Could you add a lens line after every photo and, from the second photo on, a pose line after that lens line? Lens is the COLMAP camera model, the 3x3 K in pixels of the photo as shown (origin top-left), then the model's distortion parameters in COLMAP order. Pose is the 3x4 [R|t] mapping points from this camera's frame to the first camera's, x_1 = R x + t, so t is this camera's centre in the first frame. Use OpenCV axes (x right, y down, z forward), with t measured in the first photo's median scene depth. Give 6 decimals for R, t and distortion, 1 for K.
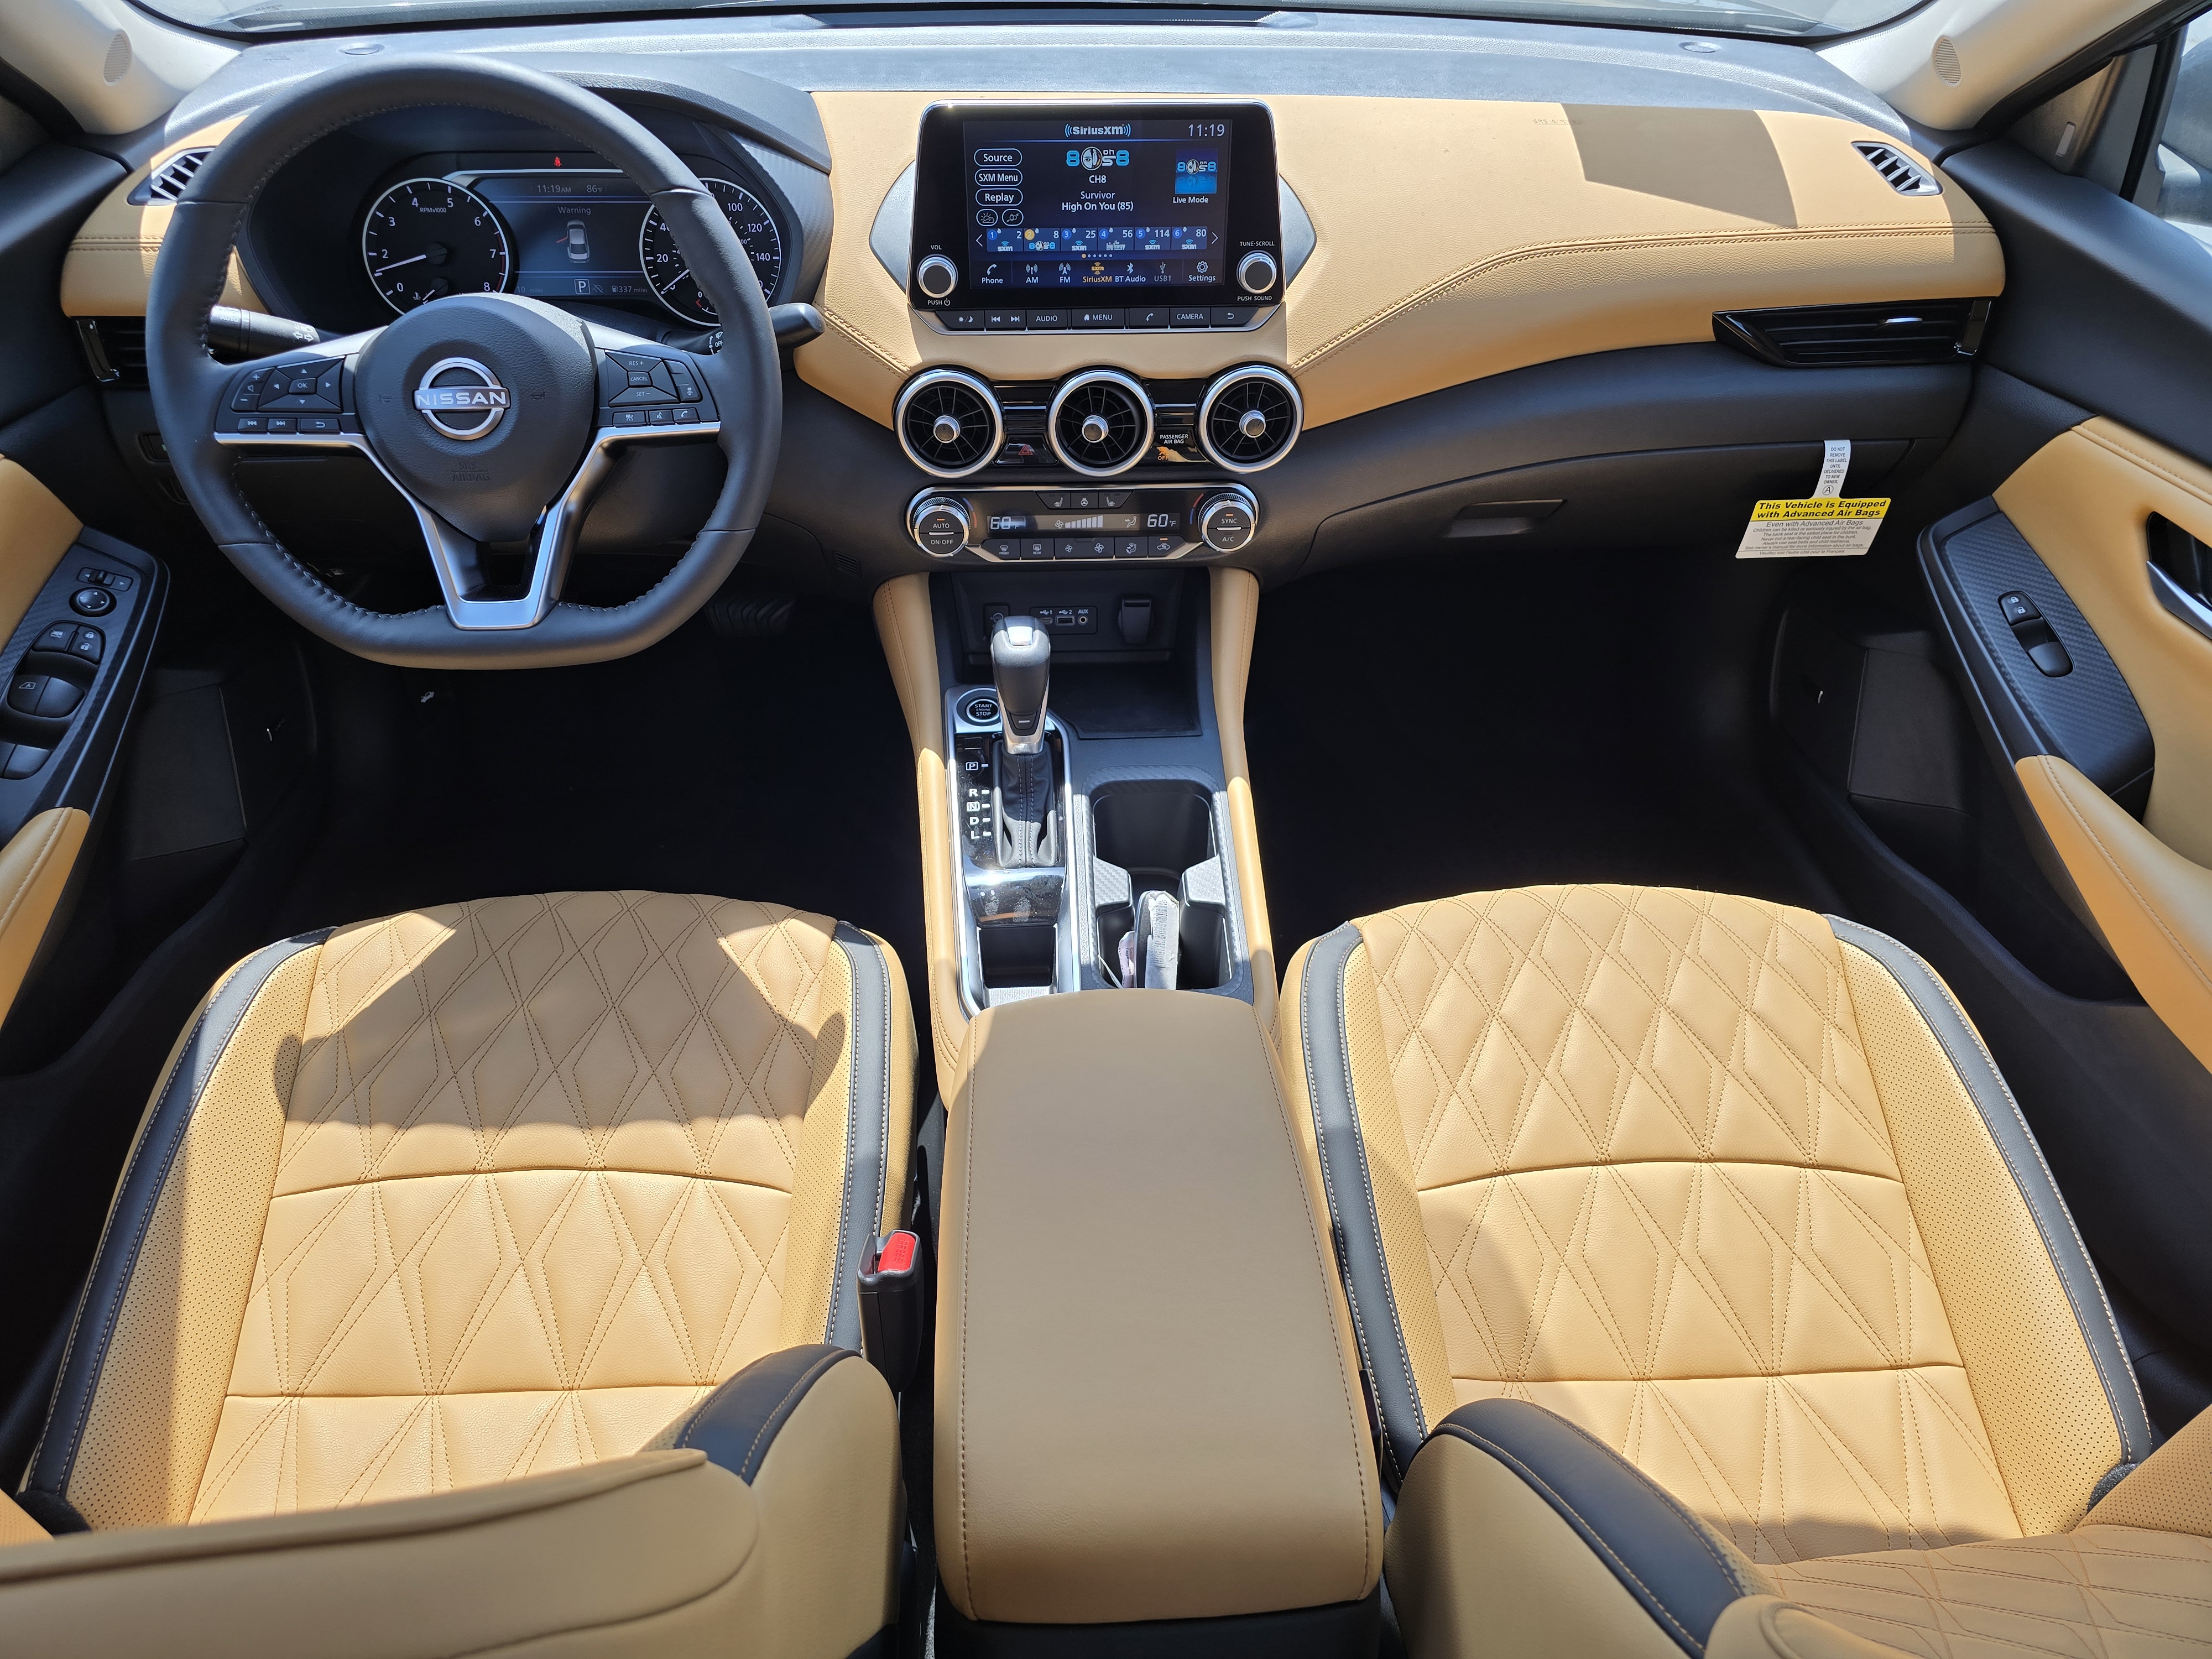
lens RADIAL K [[1503.9, 0, 1106.0], [0, 1503.9, 829.5], [0, 0, 1]] dist [0.047276, -0.062909]
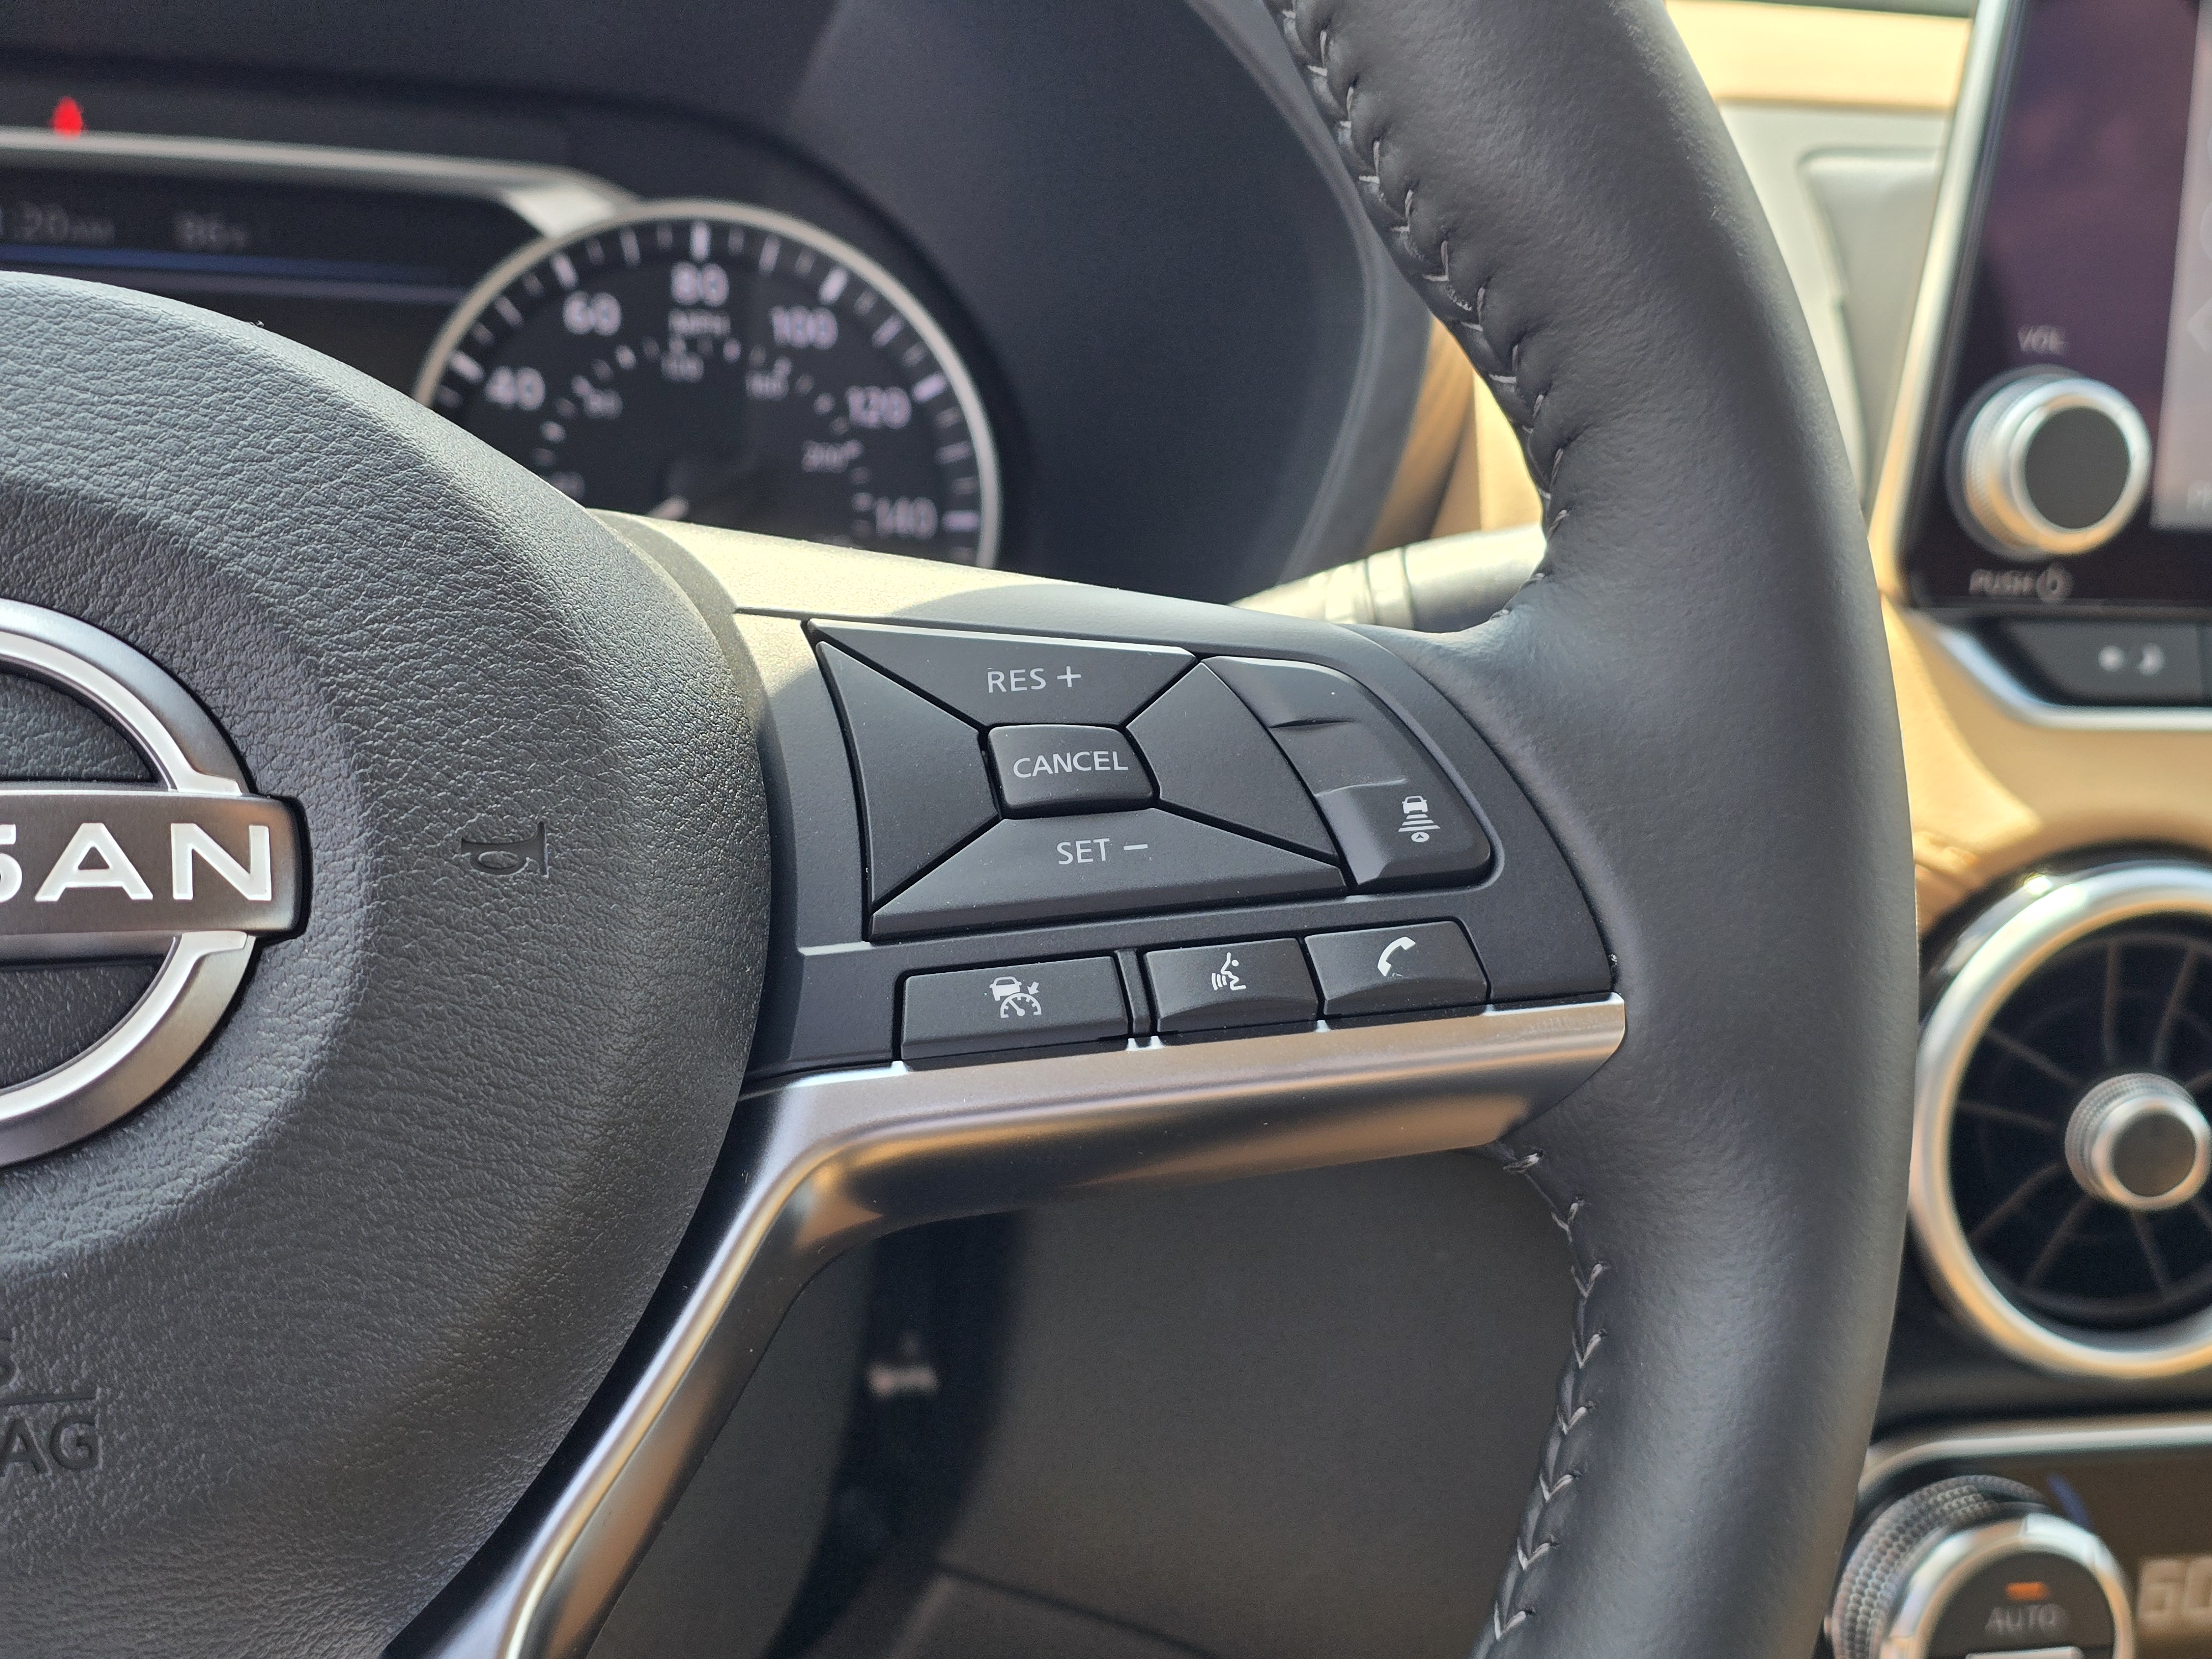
lens RADIAL K [[3125.8, 0, 1068.0], [0, 3125.8, 773.9], [0, 0, 1]] dist [0.302705, -1.167907]
pose [[0.981817, 0.007486, 0.189683, -0.333966], [0.073250, 0.906896, -0.414939, -0.146127], [-0.175129, 0.421289, 0.889857, 0.636578]]
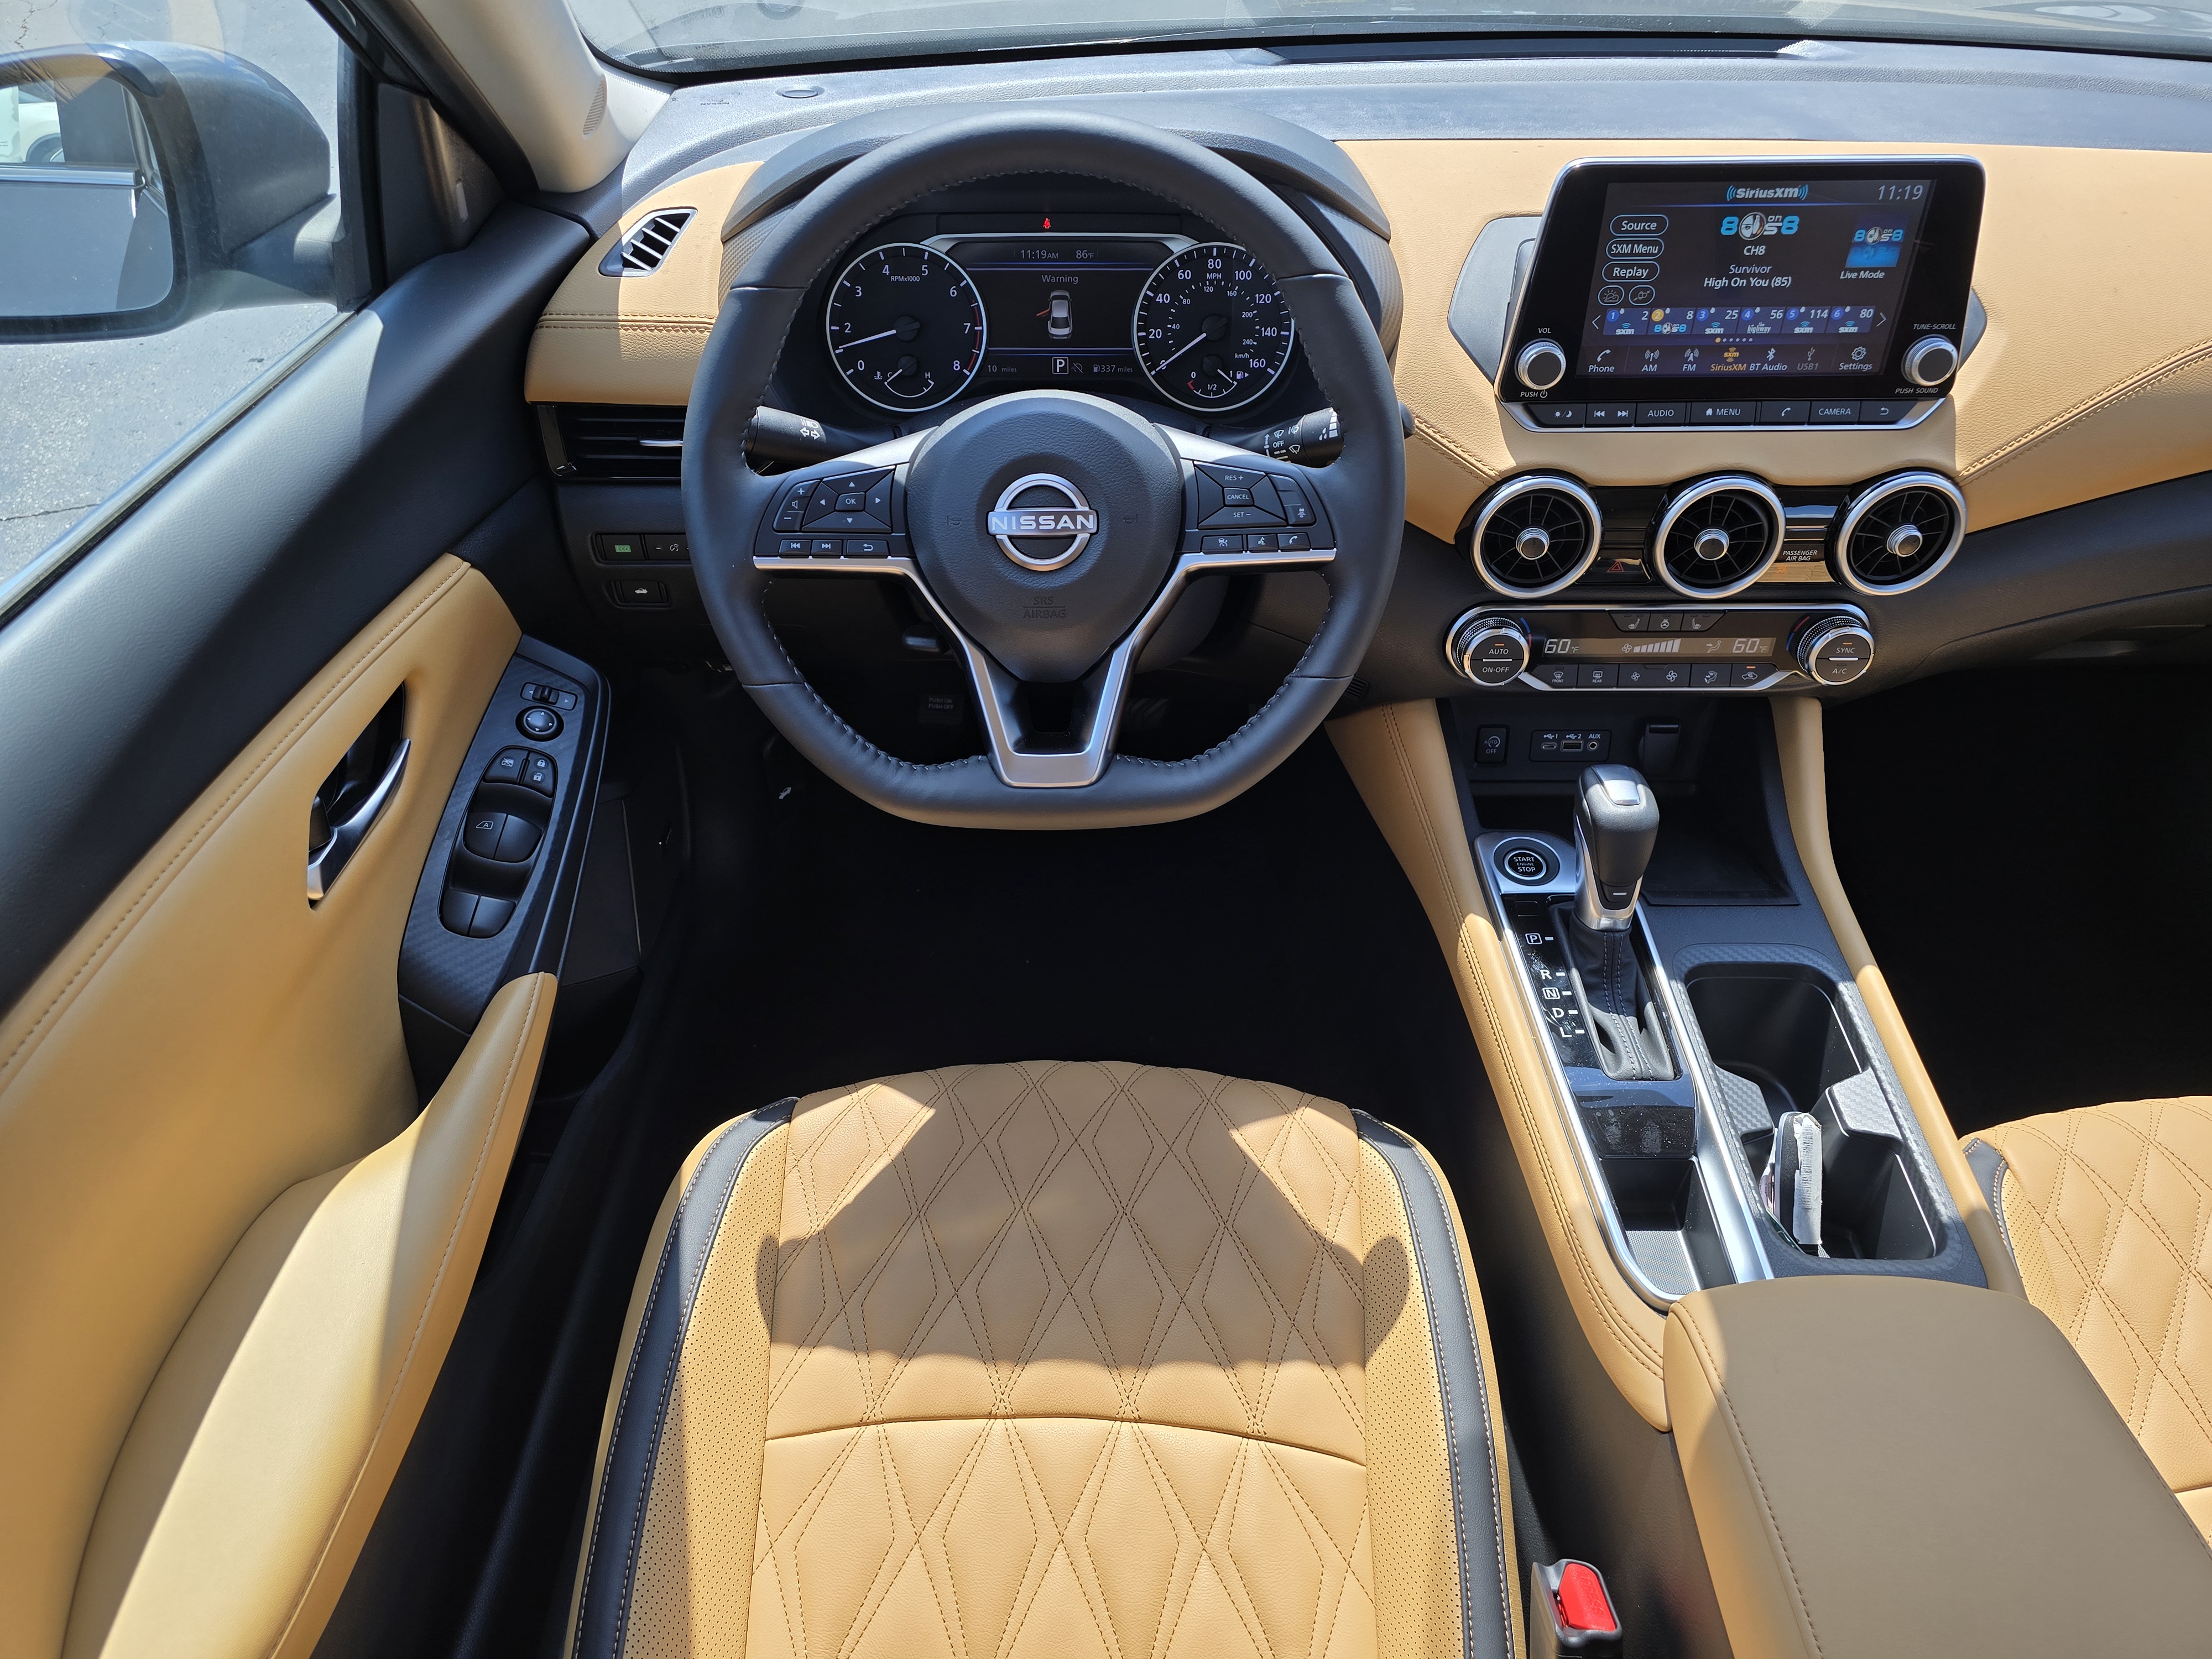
lens RADIAL K [[1508.6, 0, 1086.0], [0, 1508.6, 835.6], [0, 0, 1]] dist [0.047149, -0.061147]
pose [[0.997149, 0.029091, -0.069625, -0.295979], [-0.029270, 0.999570, -0.001553, -0.095647], [0.069550, 0.003587, 0.997572, 0.142561]]
